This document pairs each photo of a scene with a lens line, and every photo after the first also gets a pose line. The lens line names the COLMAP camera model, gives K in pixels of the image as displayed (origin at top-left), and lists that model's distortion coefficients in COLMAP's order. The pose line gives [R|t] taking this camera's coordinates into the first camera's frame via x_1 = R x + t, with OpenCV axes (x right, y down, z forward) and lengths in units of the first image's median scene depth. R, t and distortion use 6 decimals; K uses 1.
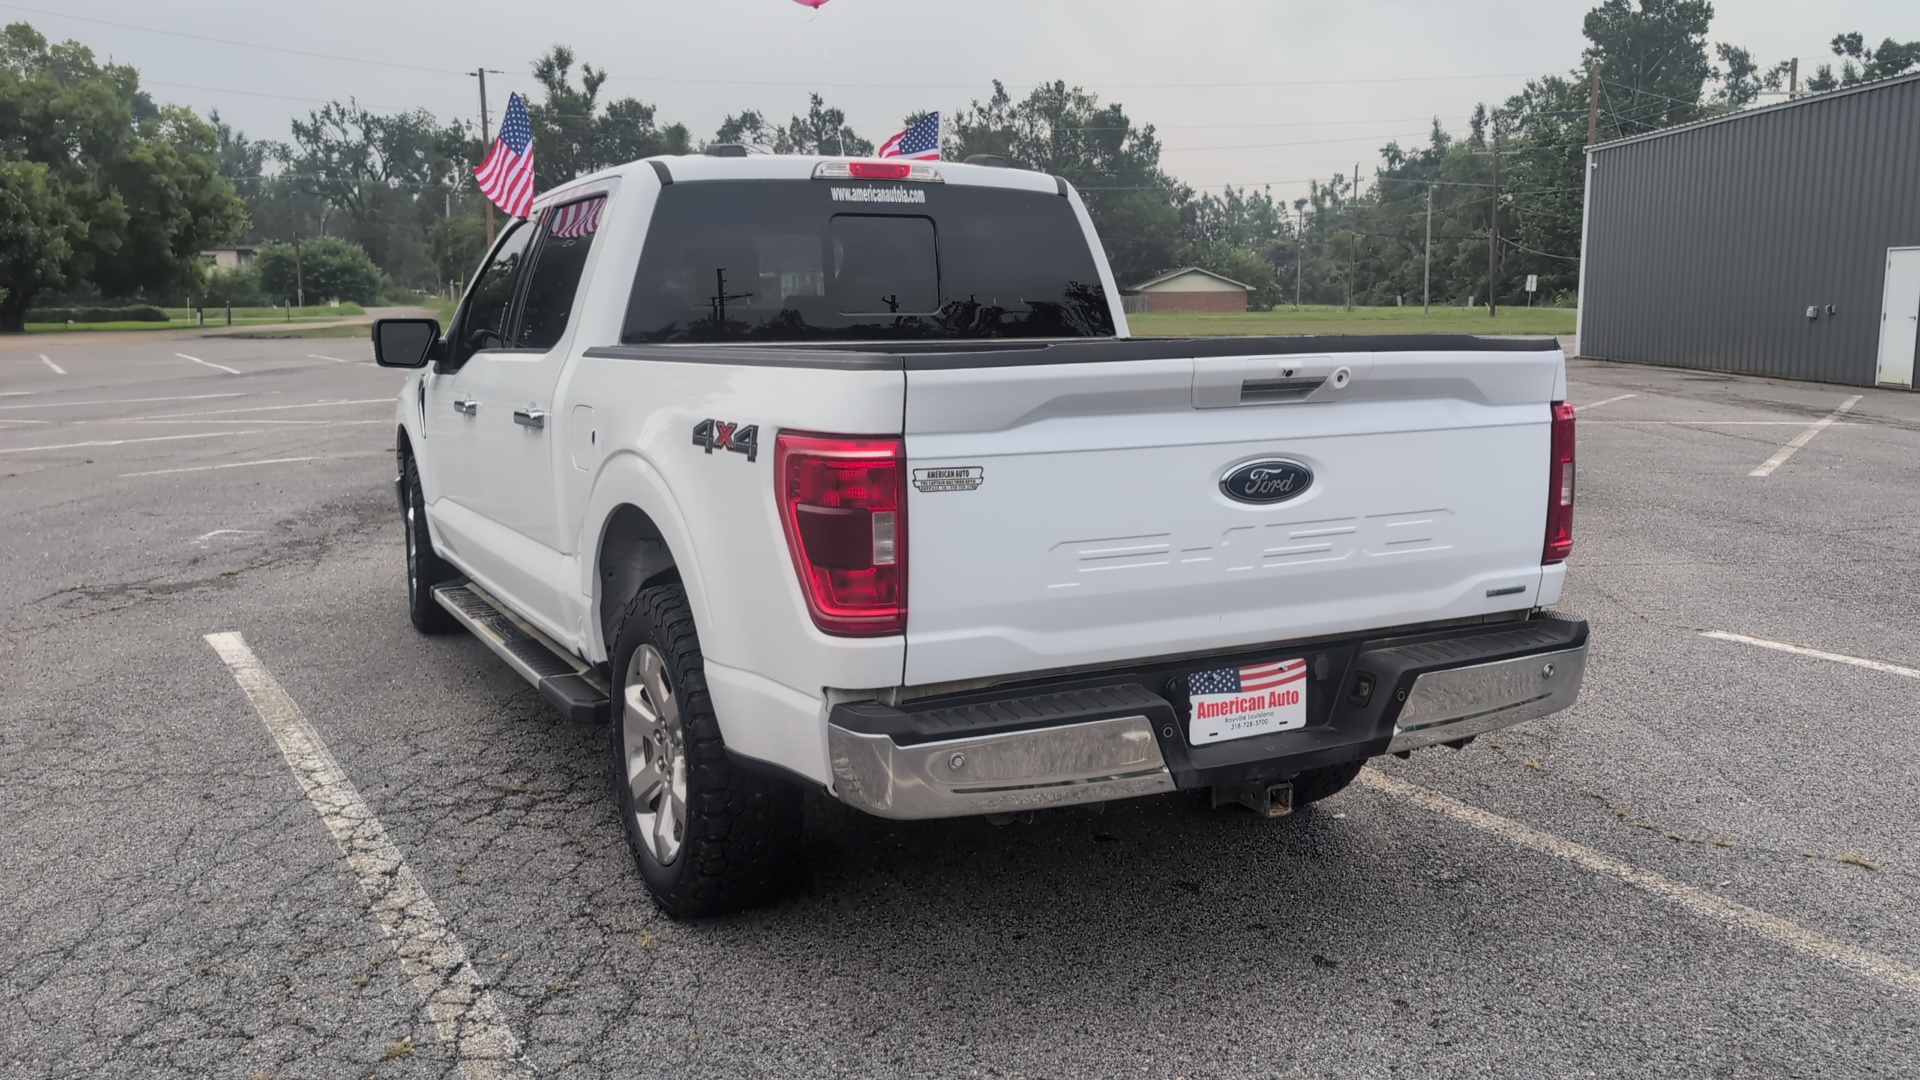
lens RADIAL K [[1610.7, 0, 966.8], [0, 1610.7, 545.6], [0, 0, 1]] dist [0.018197, -0.023137]
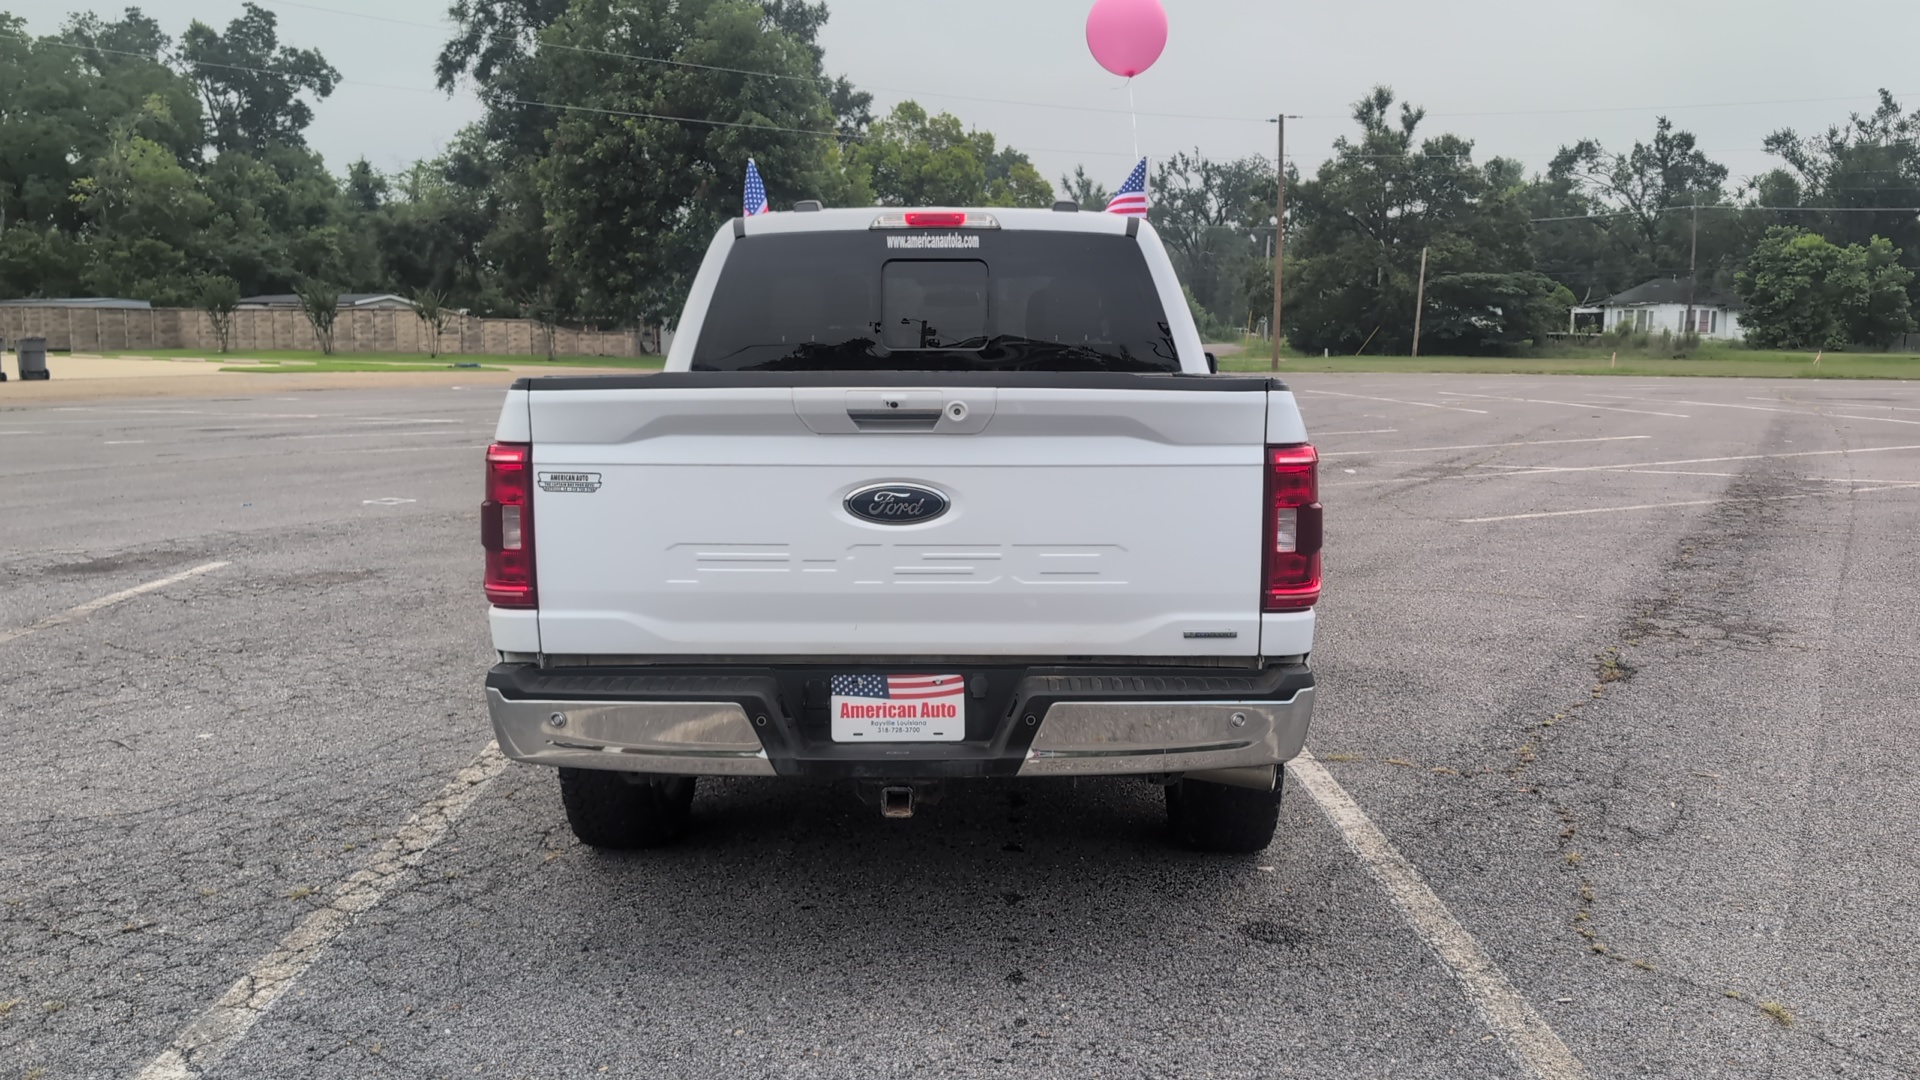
lens RADIAL K [[1610.7, 0, 965.7], [0, 1610.7, 532.4], [0, 0, 1]] dist [0.018197, -0.023137]
pose [[0.875346, 0.062734, -0.479410, 0.520351], [-0.077352, 0.996946, -0.010777, -0.009064], [0.477270, 0.046517, 0.877525, 0.052716]]
